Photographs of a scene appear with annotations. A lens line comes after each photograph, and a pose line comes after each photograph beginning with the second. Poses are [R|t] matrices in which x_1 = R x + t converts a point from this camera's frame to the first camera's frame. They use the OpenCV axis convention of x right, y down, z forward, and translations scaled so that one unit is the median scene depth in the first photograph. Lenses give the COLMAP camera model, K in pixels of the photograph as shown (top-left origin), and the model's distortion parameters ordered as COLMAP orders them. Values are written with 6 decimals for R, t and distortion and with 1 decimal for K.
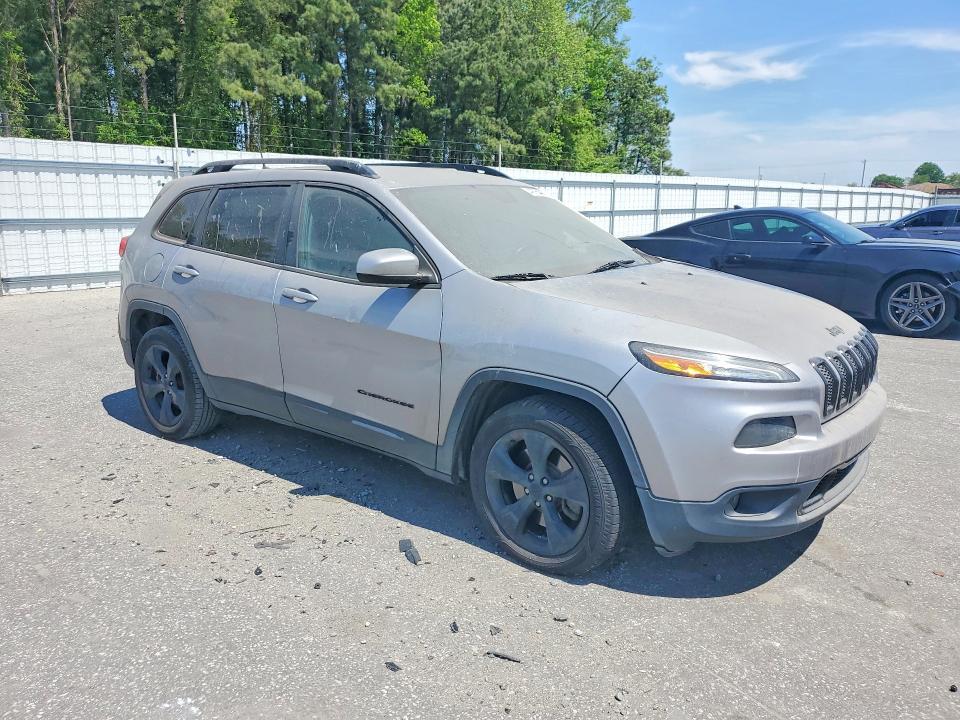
lens RADIAL K [[743.9, 0, 482.3], [0, 743.9, 360.9], [0, 0, 1]] dist [0.031813, -0.001094]
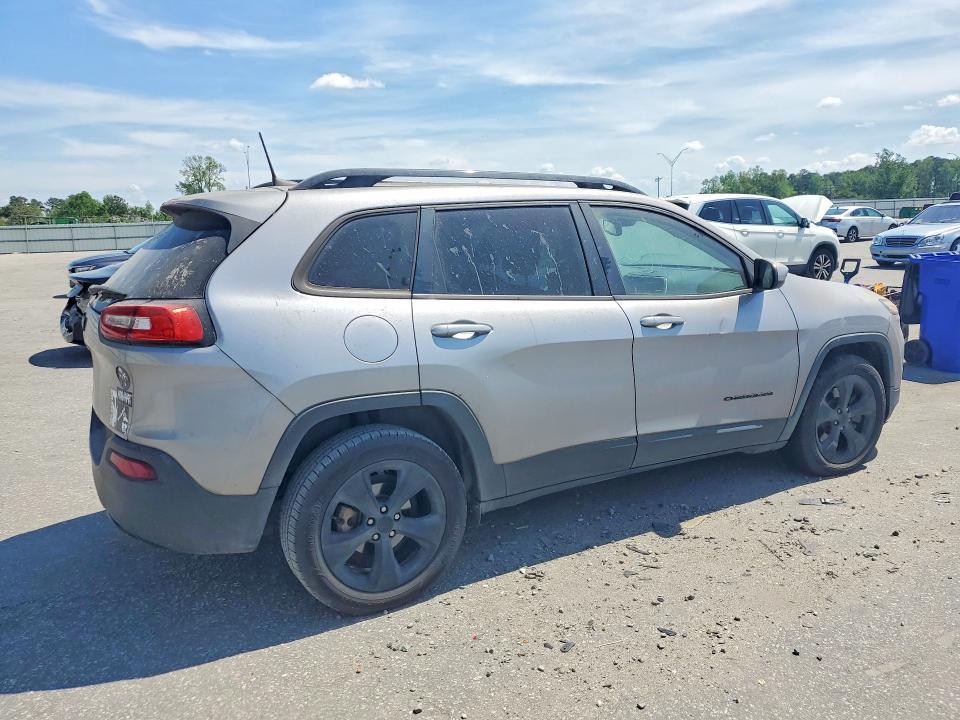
lens RADIAL K [[743.9, 0, 475.6], [0, 743.9, 378.8], [0, 0, 1]] dist [0.031813, -0.001094]
pose [[0.370287, -0.202211, 0.906641, -1.216783], [0.222629, 0.966892, 0.124724, -0.191729], [-0.901845, 0.155661, 0.403046, 0.872534]]
